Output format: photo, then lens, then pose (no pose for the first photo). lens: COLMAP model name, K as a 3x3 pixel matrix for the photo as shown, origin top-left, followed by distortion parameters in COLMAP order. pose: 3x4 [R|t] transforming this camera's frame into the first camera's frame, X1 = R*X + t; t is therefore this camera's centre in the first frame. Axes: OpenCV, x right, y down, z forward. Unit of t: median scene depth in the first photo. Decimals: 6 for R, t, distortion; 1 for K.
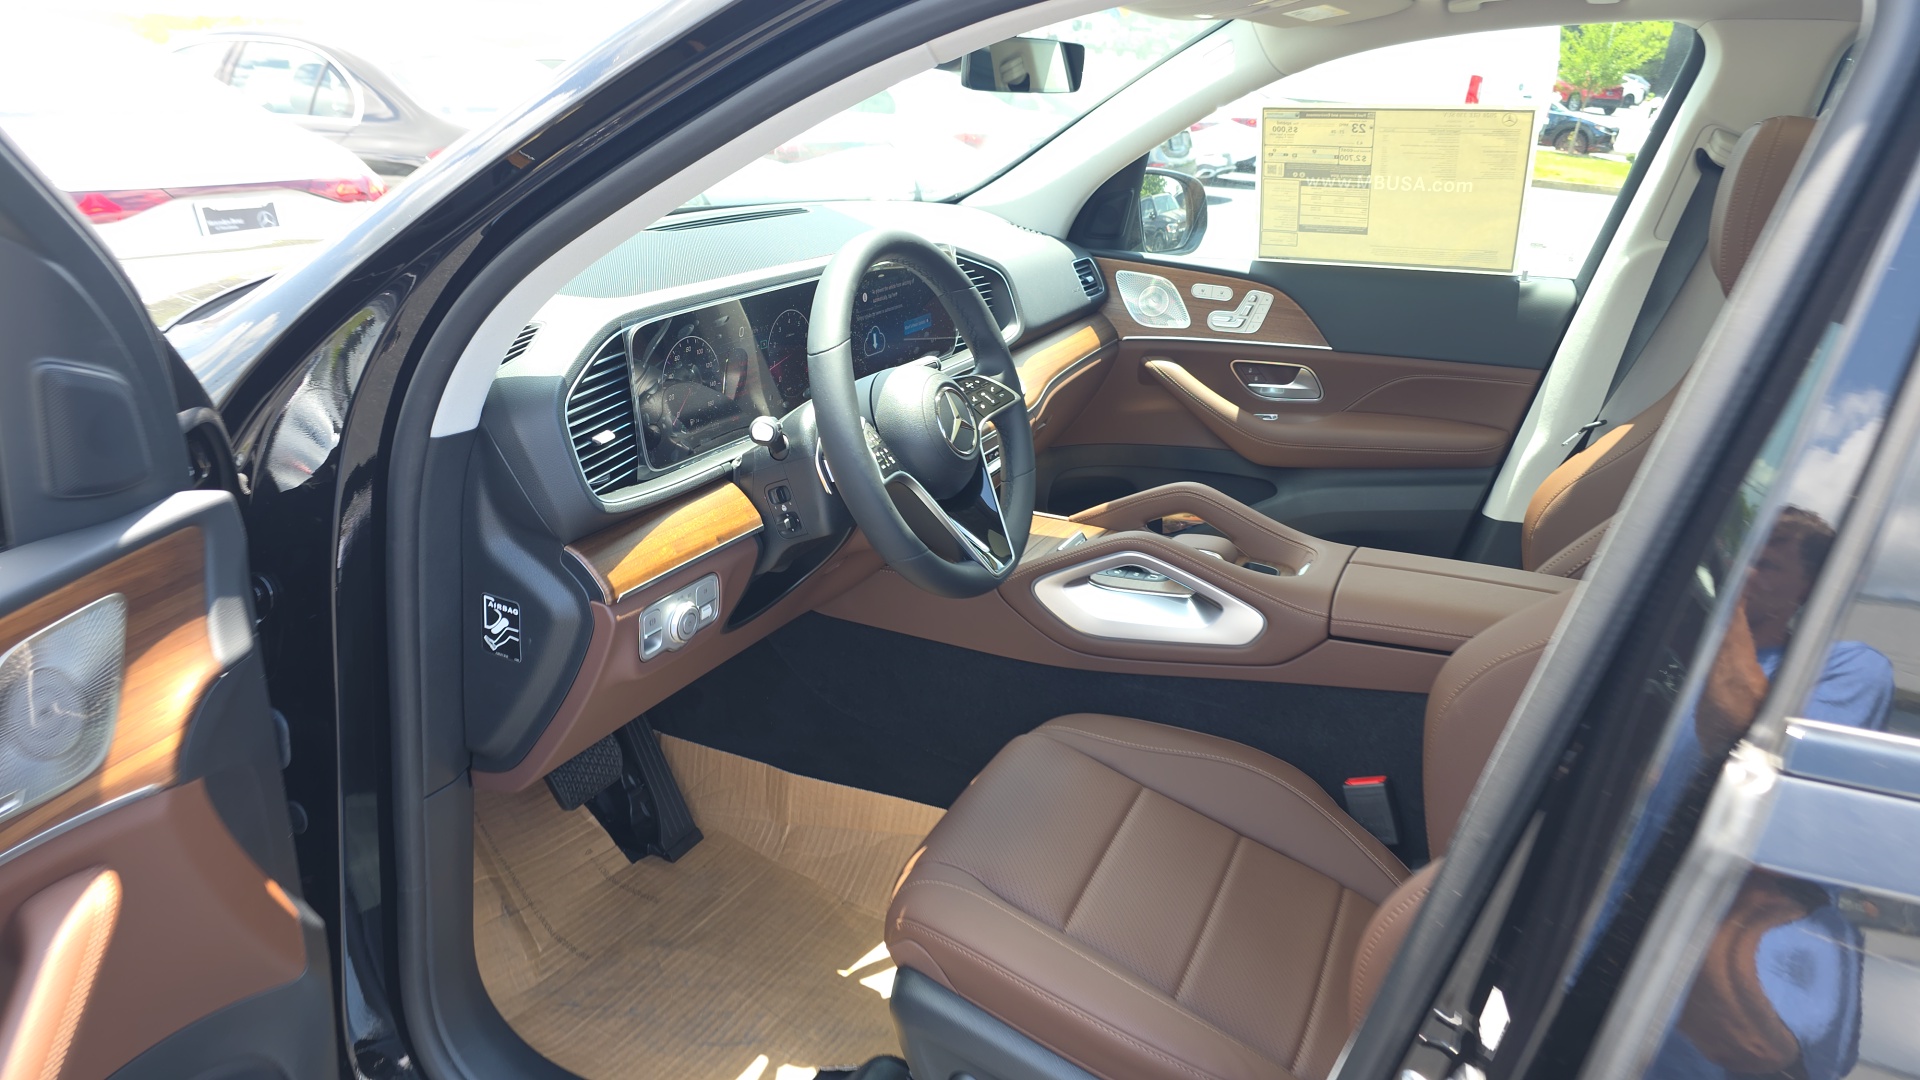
lens RADIAL K [[1278.2, 0, 921.1], [0, 1278.2, 524.3], [0, 0, 1]] dist [0.061092, -0.069579]
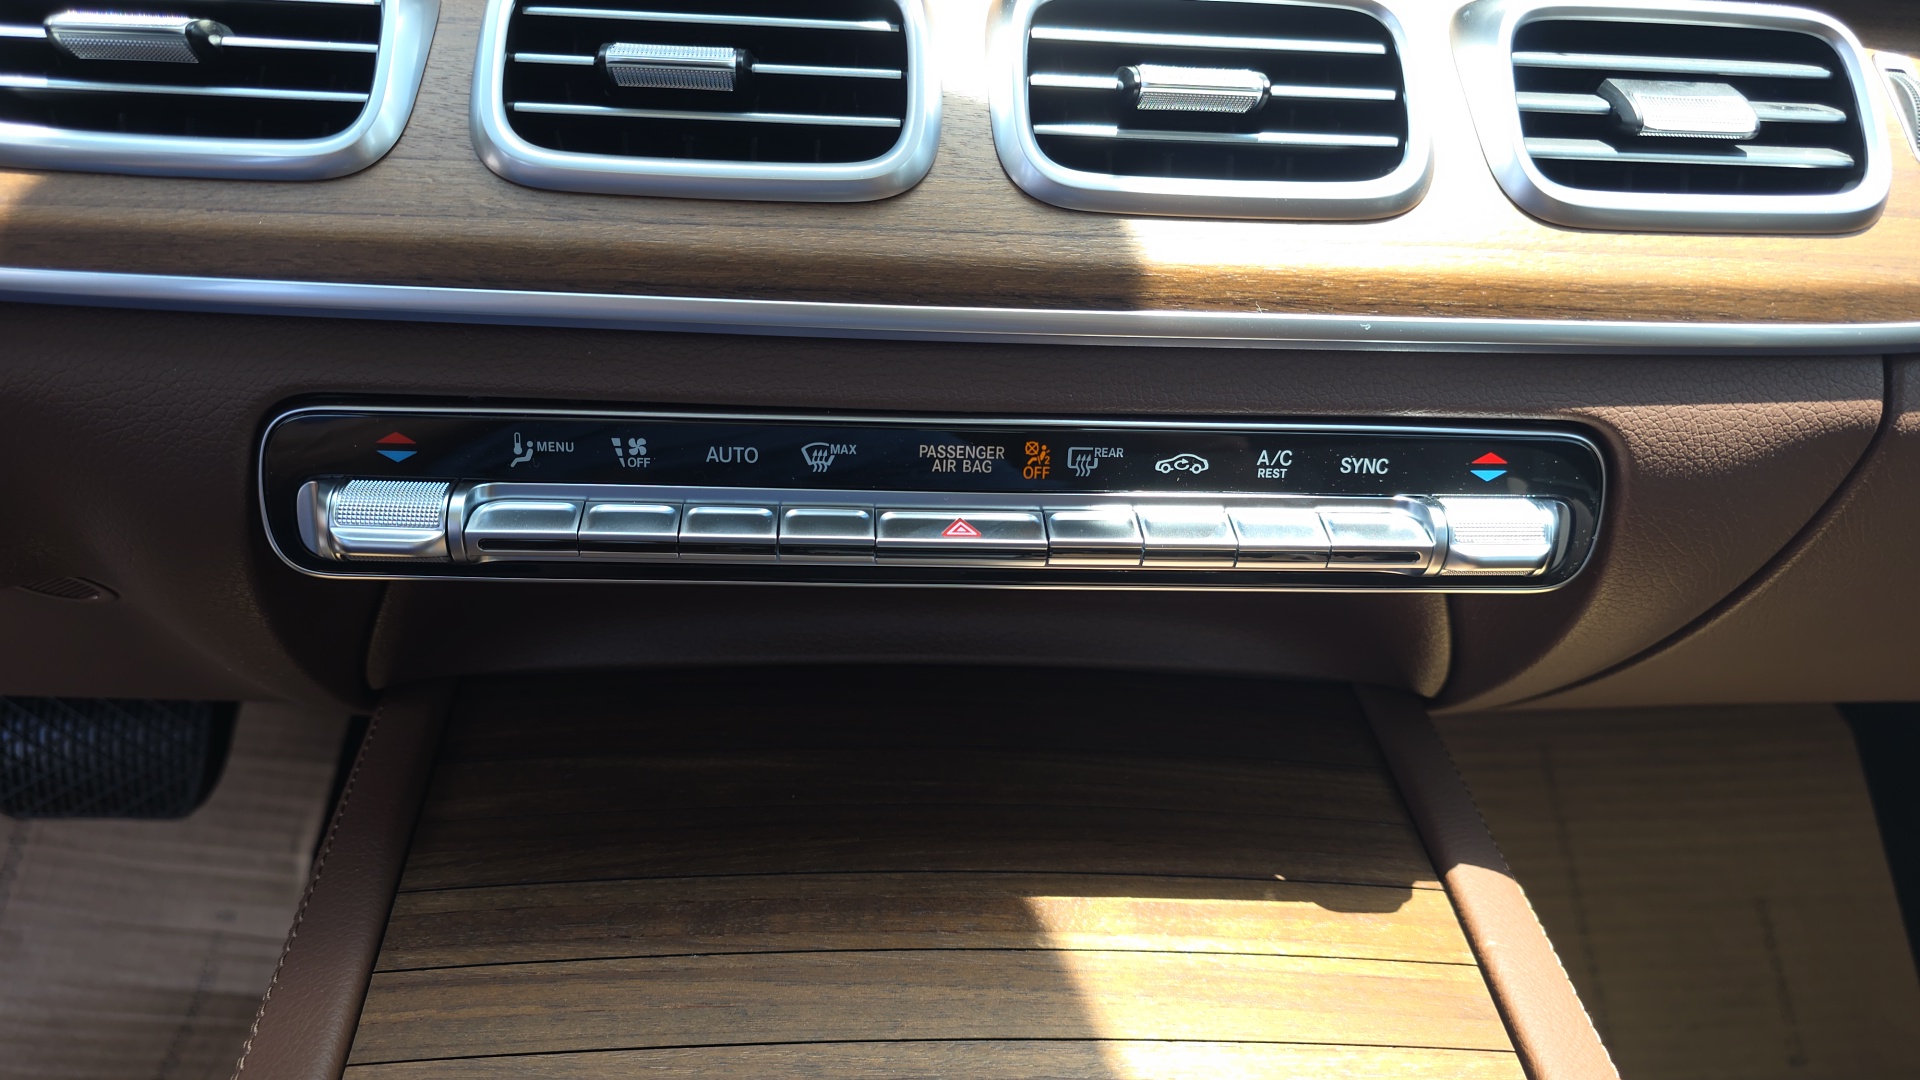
lens RADIAL K [[1321.4, 0, 940.9], [0, 1321.4, 538.4], [0, 0, 1]] dist [0.055160, -0.077764]
pose [[0.503076, 0.419204, -0.755766, 0.135382], [-0.325467, 0.901999, 0.283669, -0.066427], [0.800616, 0.103270, 0.590211, 0.704622]]
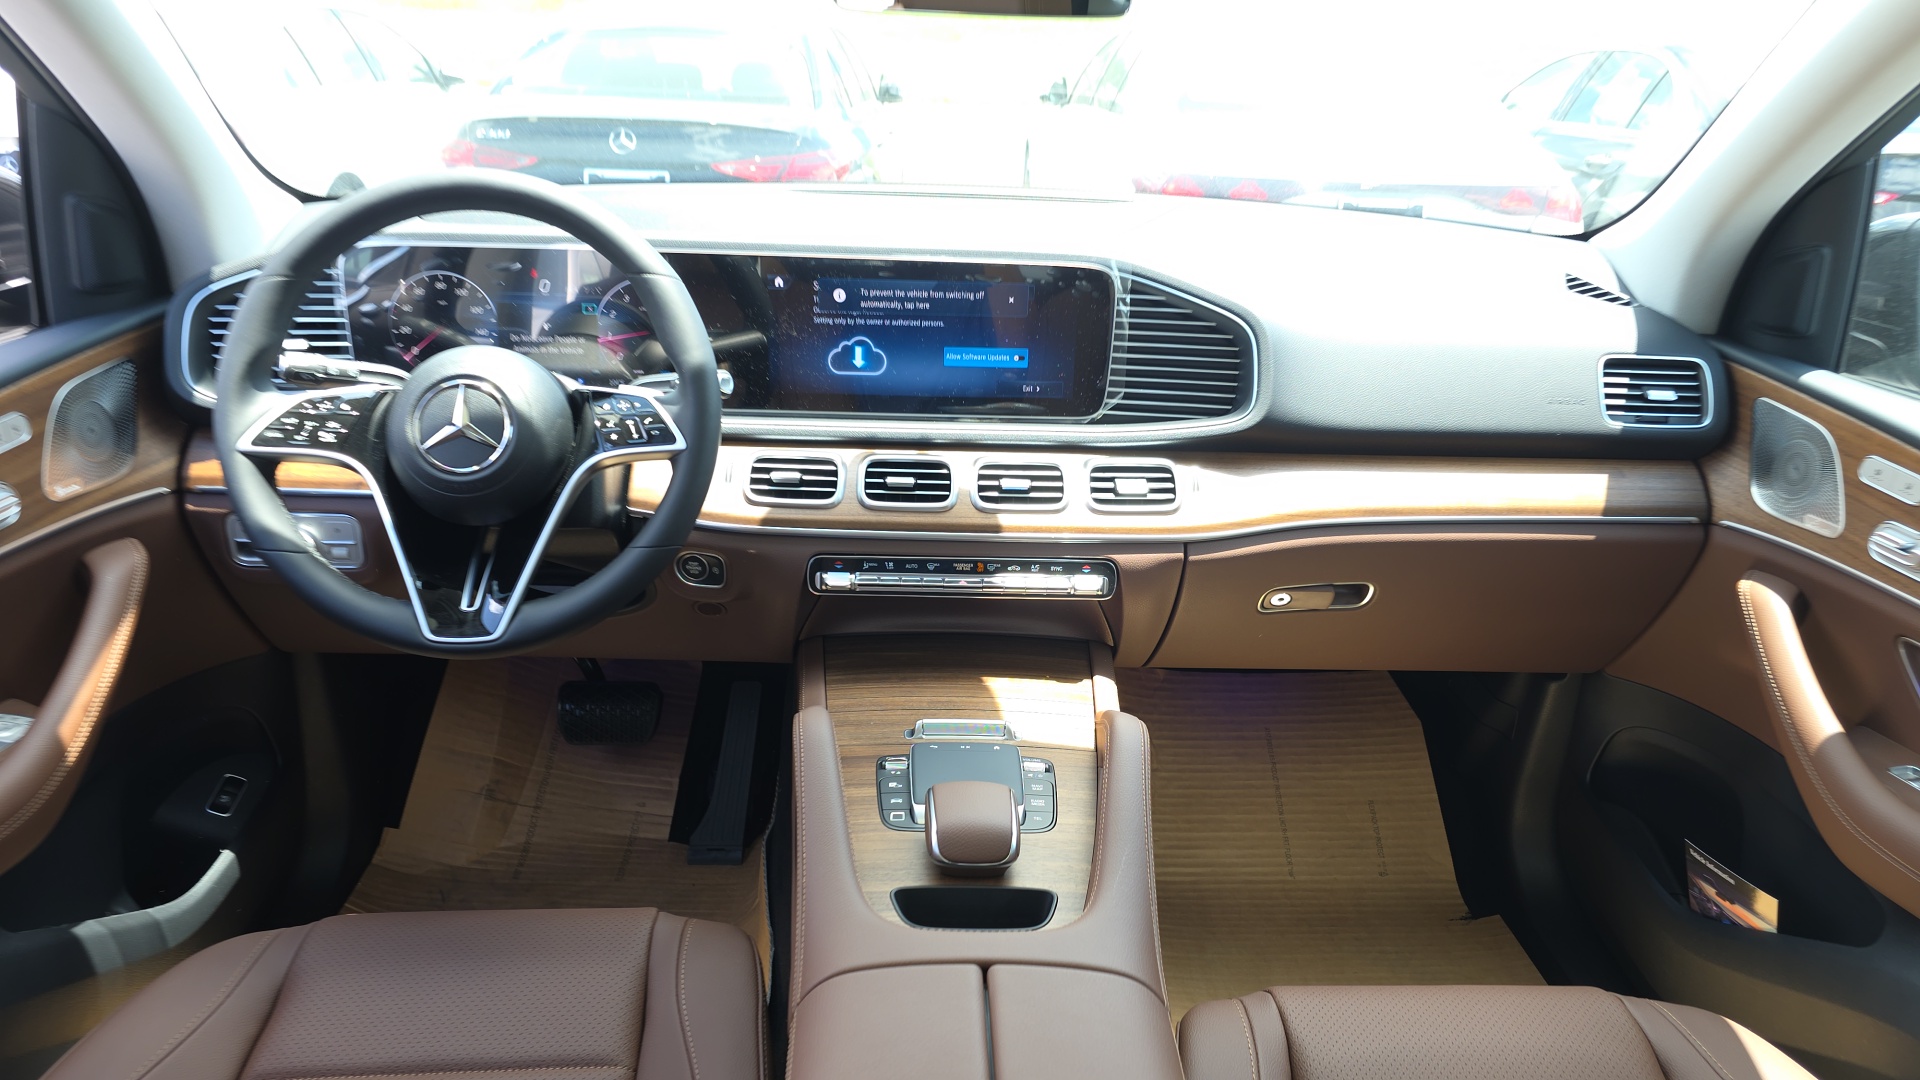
lens RADIAL K [[1284.6, 0, 962.4], [0, 1284.6, 529.3], [0, 0, 1]] dist [0.071395, -0.068396]
pose [[0.476833, 0.300776, -0.825932, 0.476919], [-0.312979, 0.936148, 0.160221, -0.138932], [0.821385, 0.182101, 0.540523, 0.486068]]
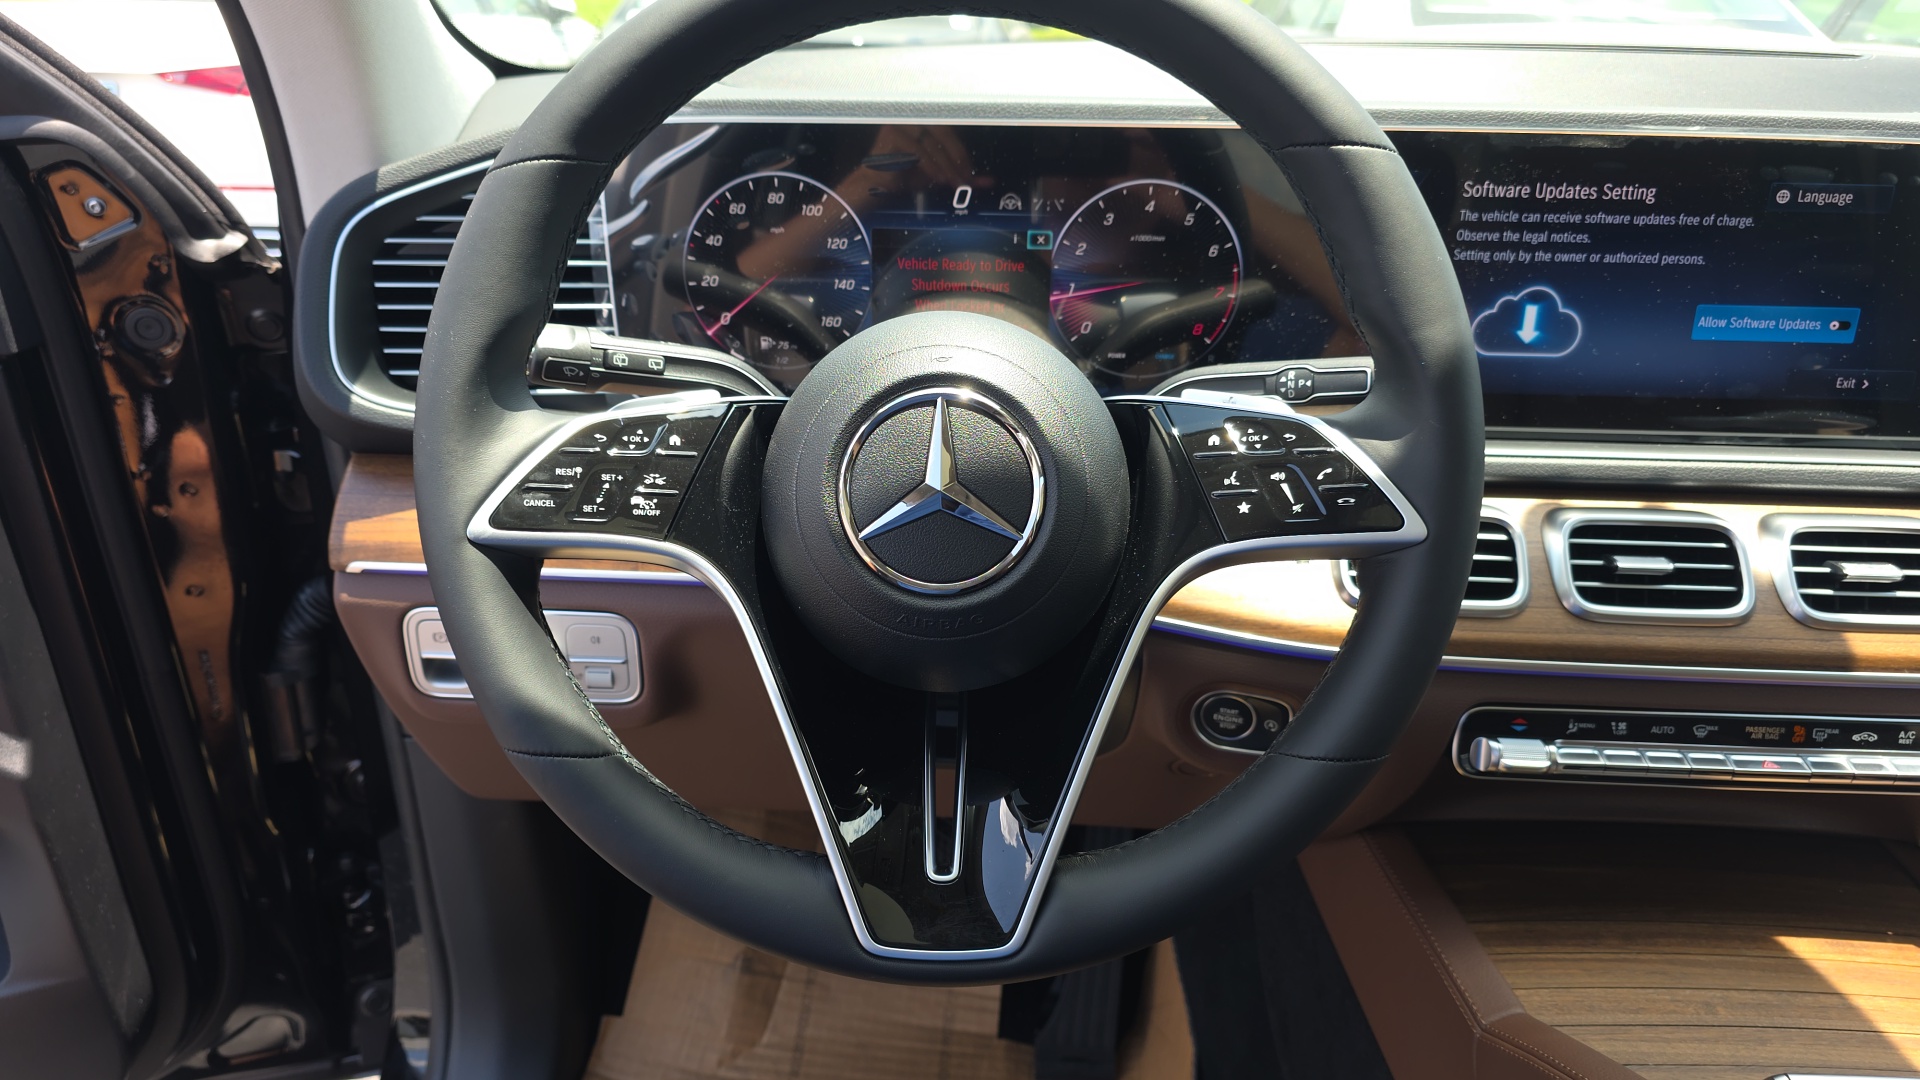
lens RADIAL K [[1312.9, 0, 946.3], [0, 1312.9, 564.5], [0, 0, 1]] dist [0.039924, -0.053195]
pose [[0.411268, 0.350253, -0.841535, 0.193378], [-0.307742, 0.922373, 0.233501, -0.084144], [0.857994, 0.162944, 0.487130, 0.482182]]
